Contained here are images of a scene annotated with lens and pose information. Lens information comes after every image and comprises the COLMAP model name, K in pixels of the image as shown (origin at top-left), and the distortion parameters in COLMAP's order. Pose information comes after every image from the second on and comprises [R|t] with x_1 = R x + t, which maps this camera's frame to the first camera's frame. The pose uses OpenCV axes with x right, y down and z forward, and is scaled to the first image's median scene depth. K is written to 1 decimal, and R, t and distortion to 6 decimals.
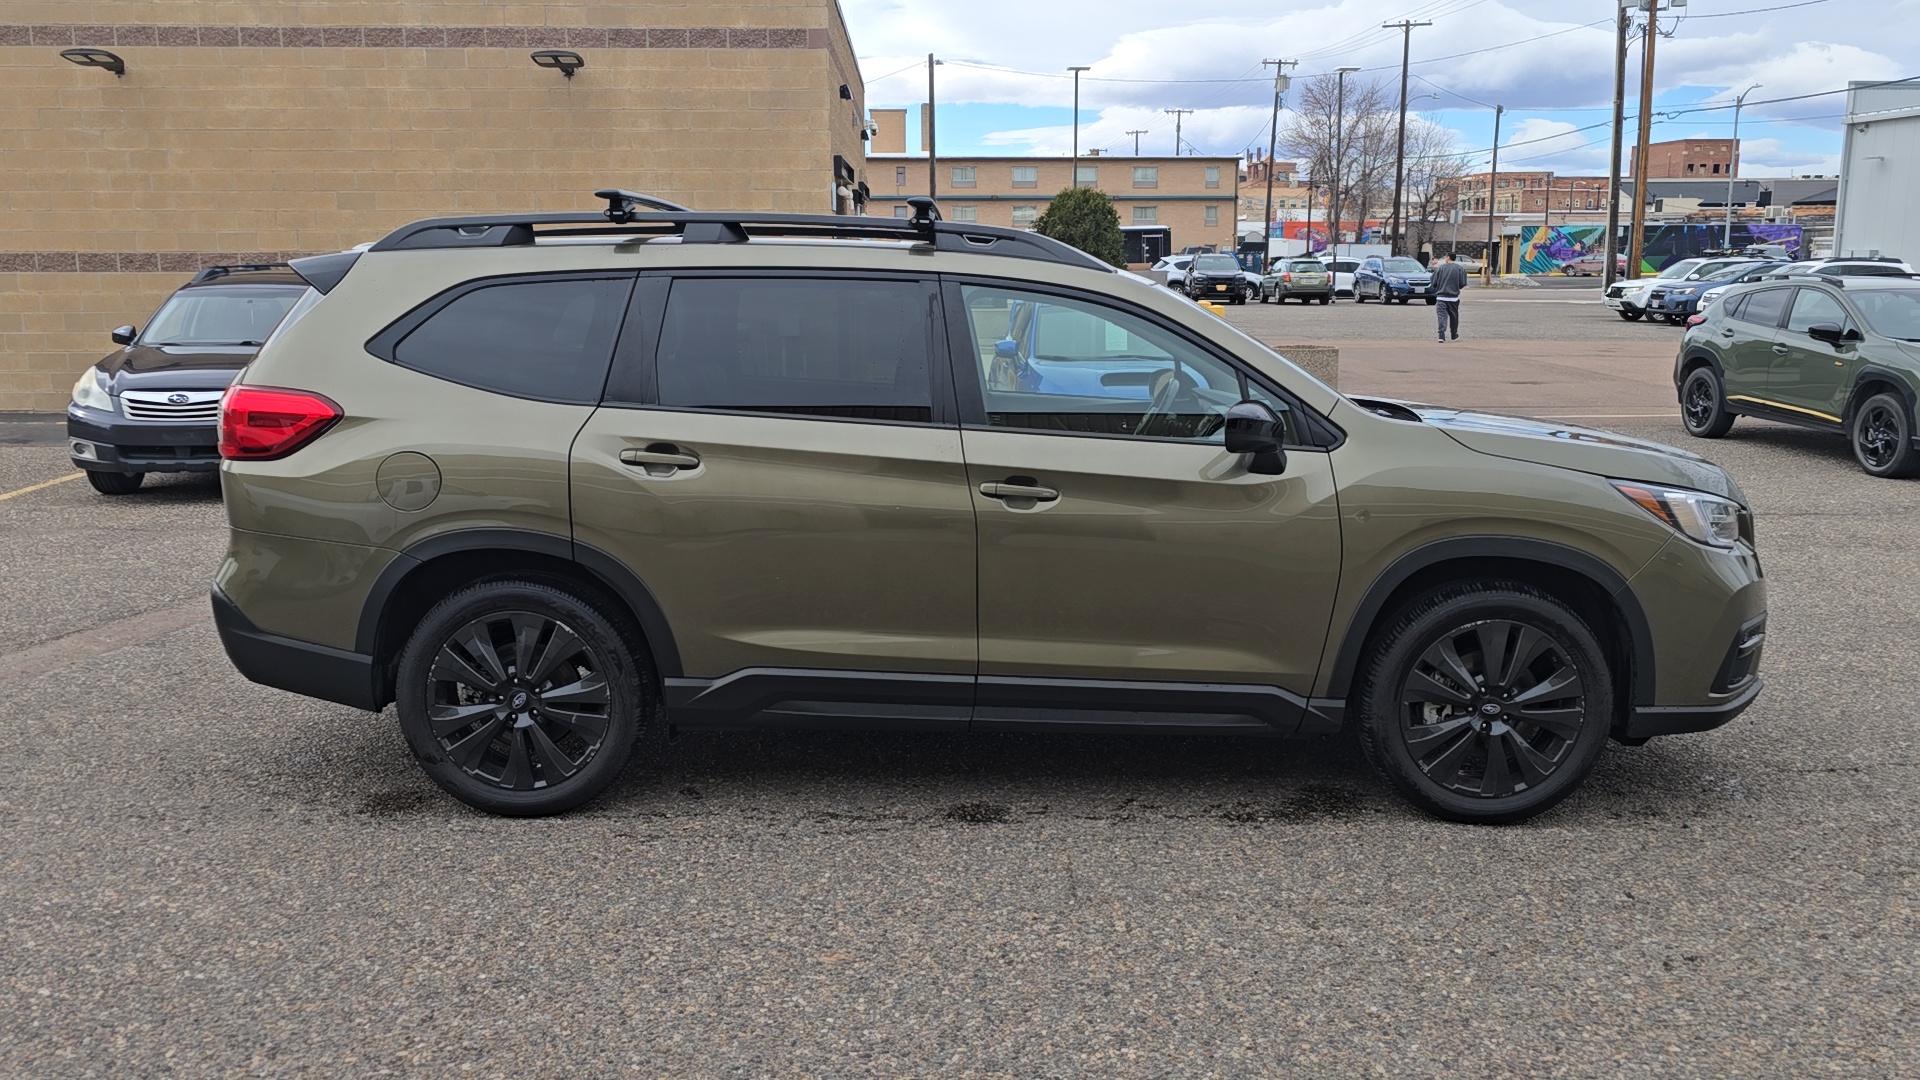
lens RADIAL K [[1602.6, 0, 977.0], [0, 1602.6, 544.9], [0, 0, 1]] dist [-0.001487, 0.016703]
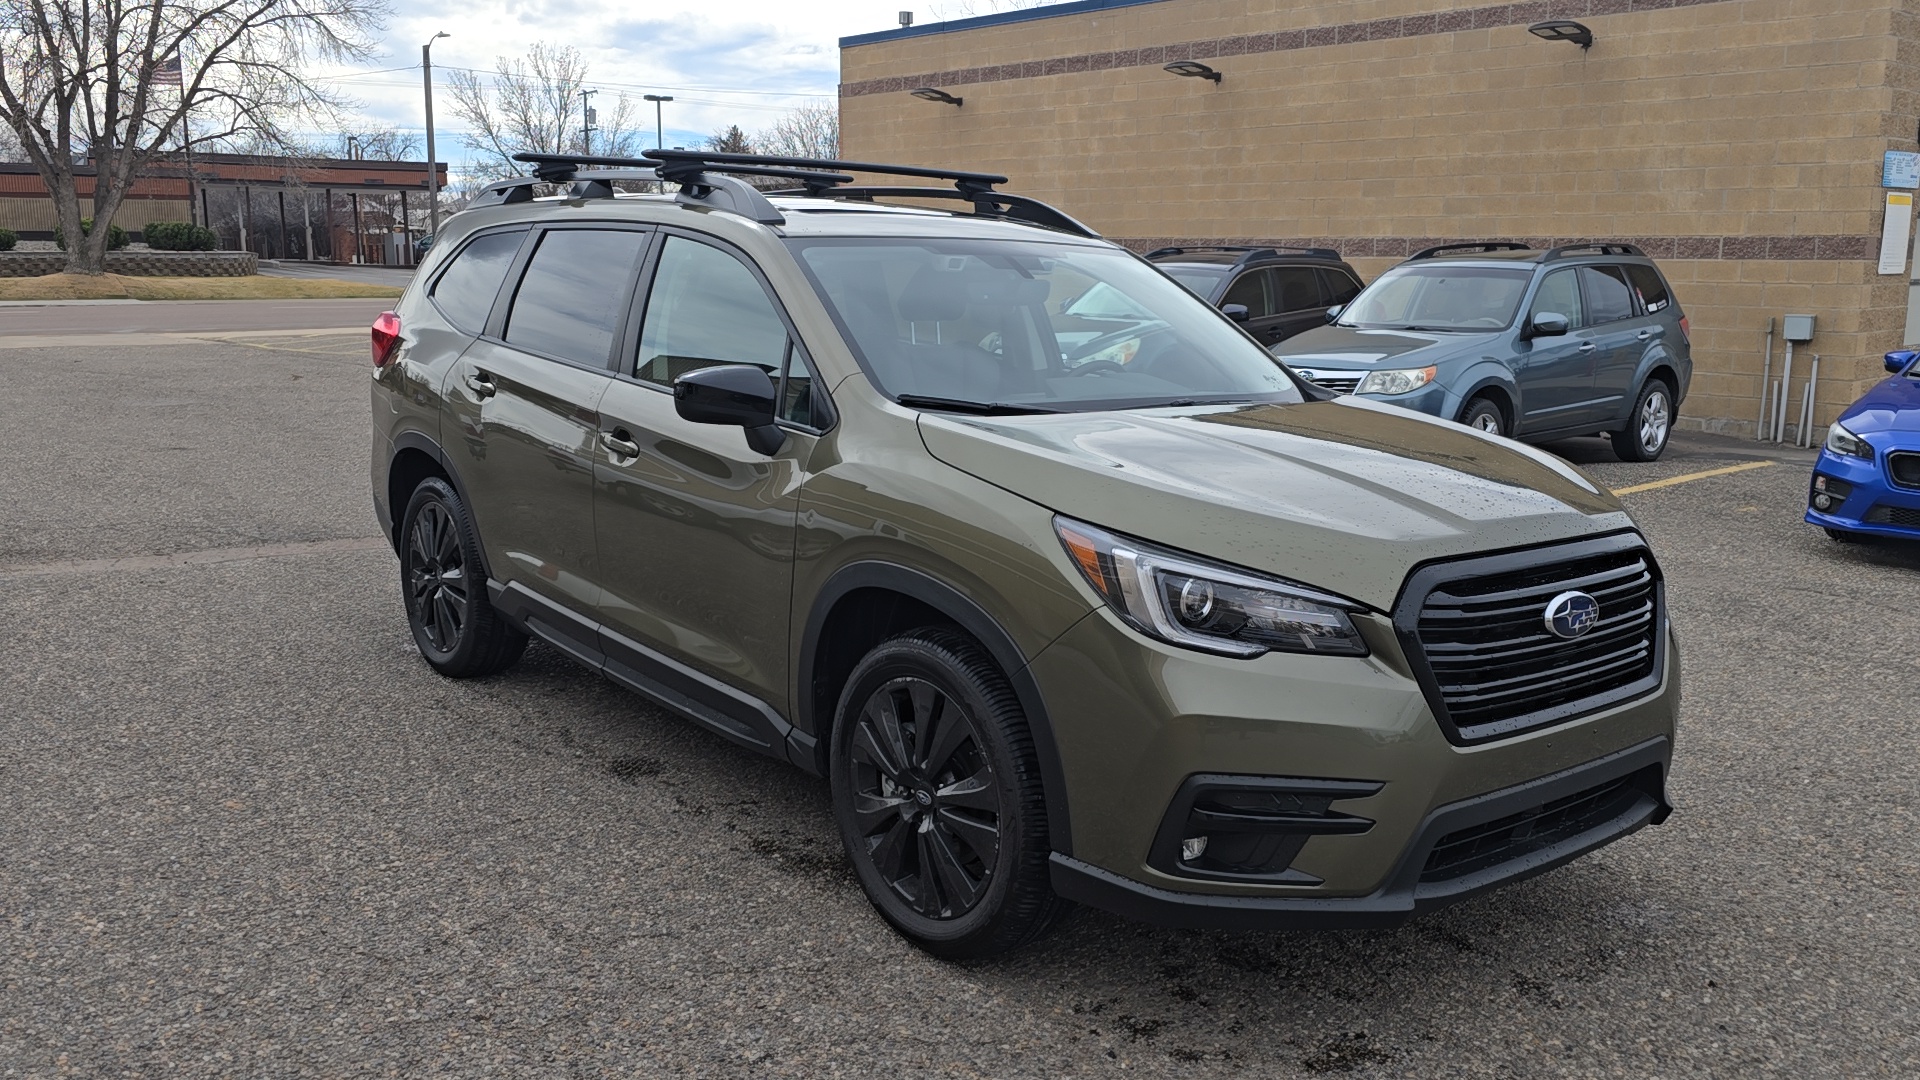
lens RADIAL K [[1602.6, 0, 965.8], [0, 1602.6, 534.1], [0, 0, 1]] dist [-0.001487, 0.016703]
pose [[0.629245, 0.143167, -0.763907, 0.266079], [-0.148397, 0.986936, 0.062729, -0.020938], [0.762908, 0.073889, 0.642271, 0.155444]]
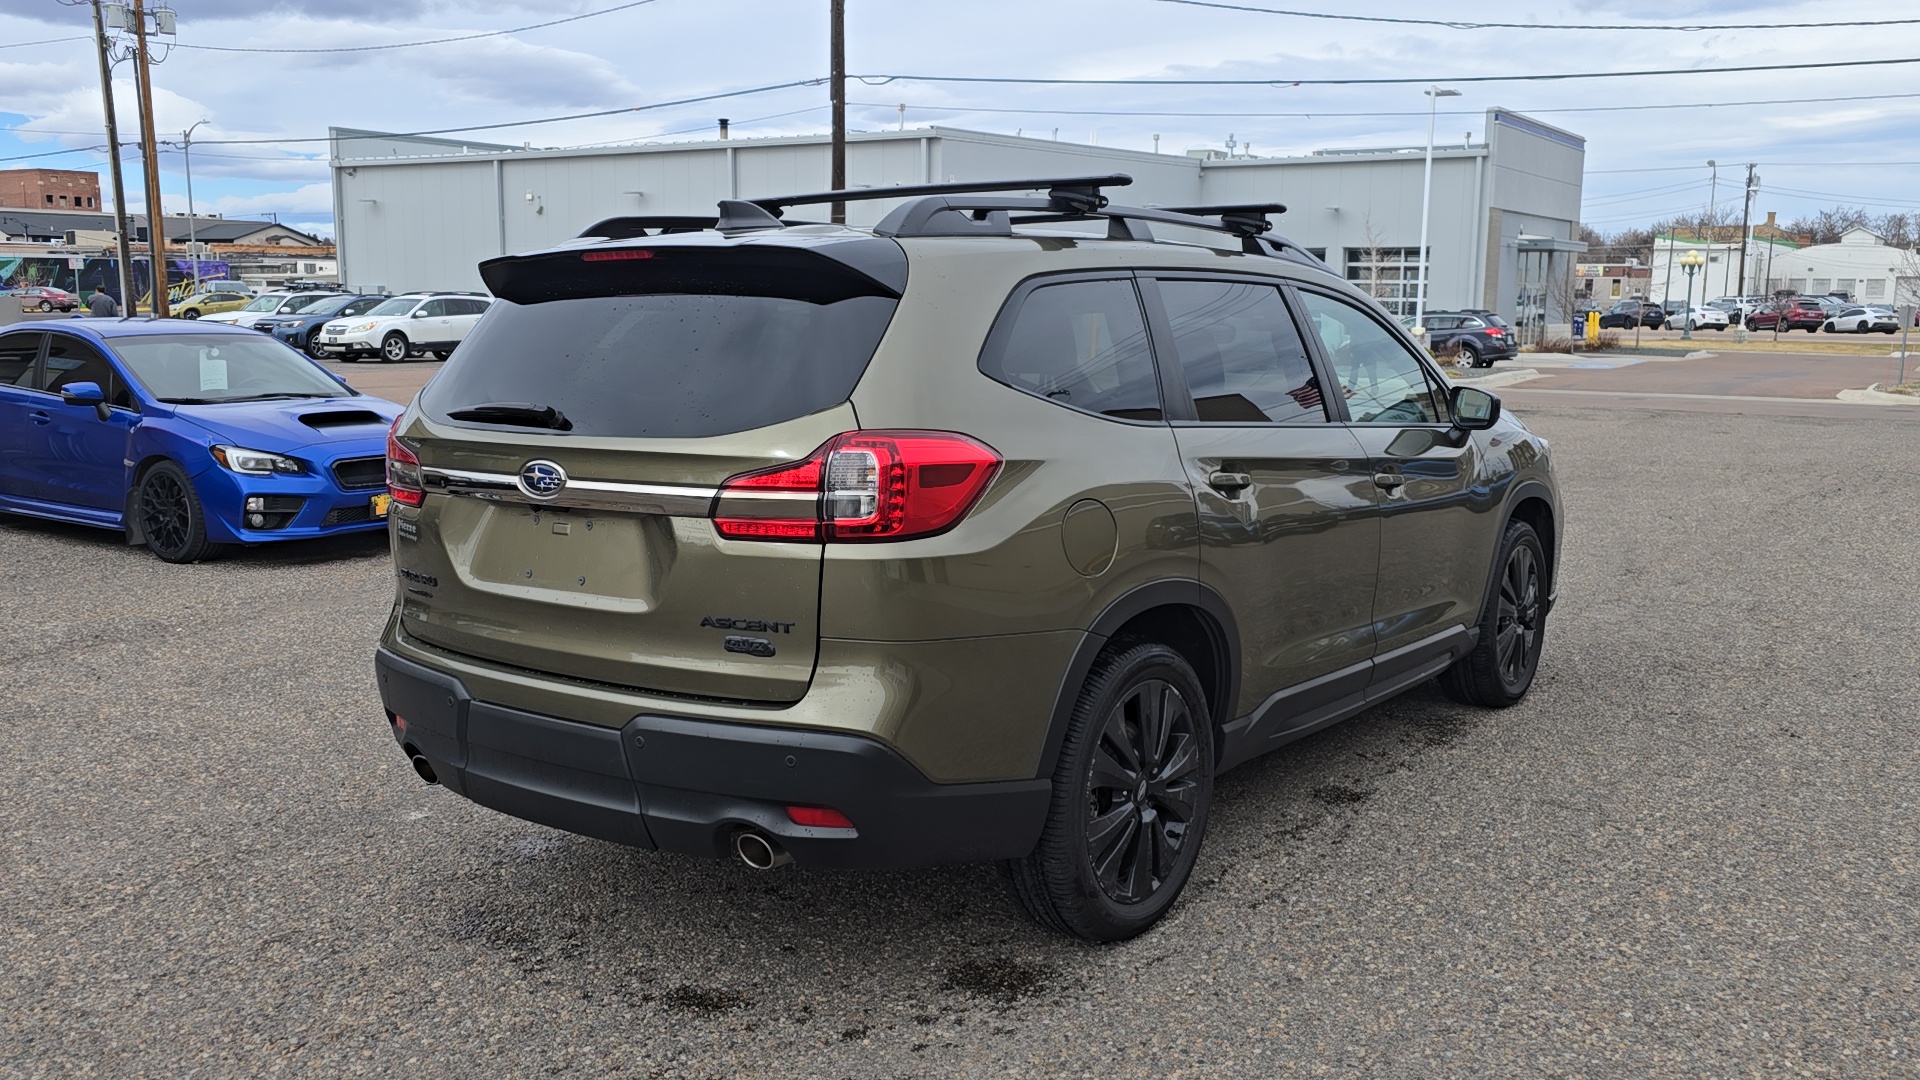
lens RADIAL K [[1602.6, 0, 976.7], [0, 1602.6, 543.1], [0, 0, 1]] dist [-0.001487, 0.016703]
pose [[0.580318, -0.120242, 0.805465, -0.292542], [0.139449, 0.989104, 0.047187, -0.023327], [-0.802362, 0.084938, 0.590762, 0.171460]]
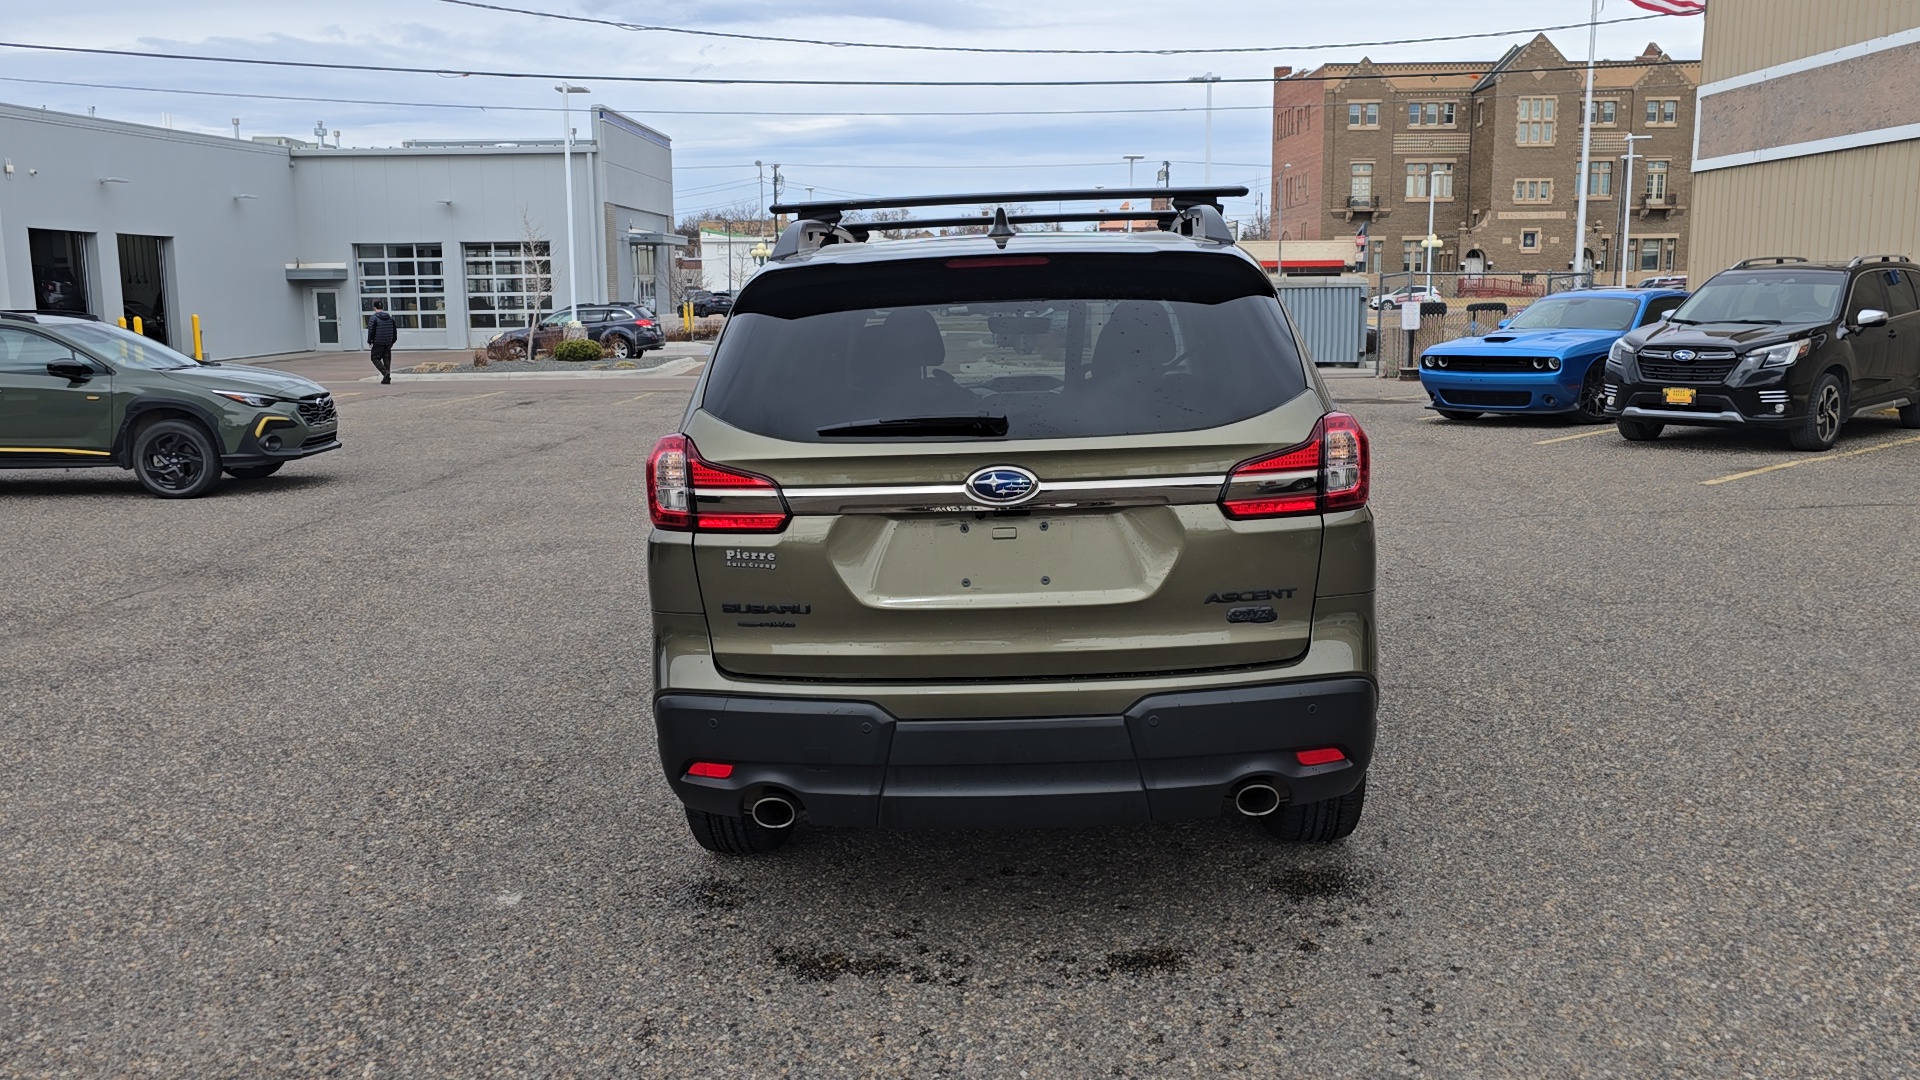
lens RADIAL K [[1602.6, 0, 978.9], [0, 1602.6, 547.4], [0, 0, 1]] dist [-0.001487, 0.016703]
pose [[0.035820, -0.161827, 0.986169, -0.368551], [0.193954, 0.969165, 0.151992, -0.055661], [-0.980357, 0.185827, 0.066103, 0.337414]]
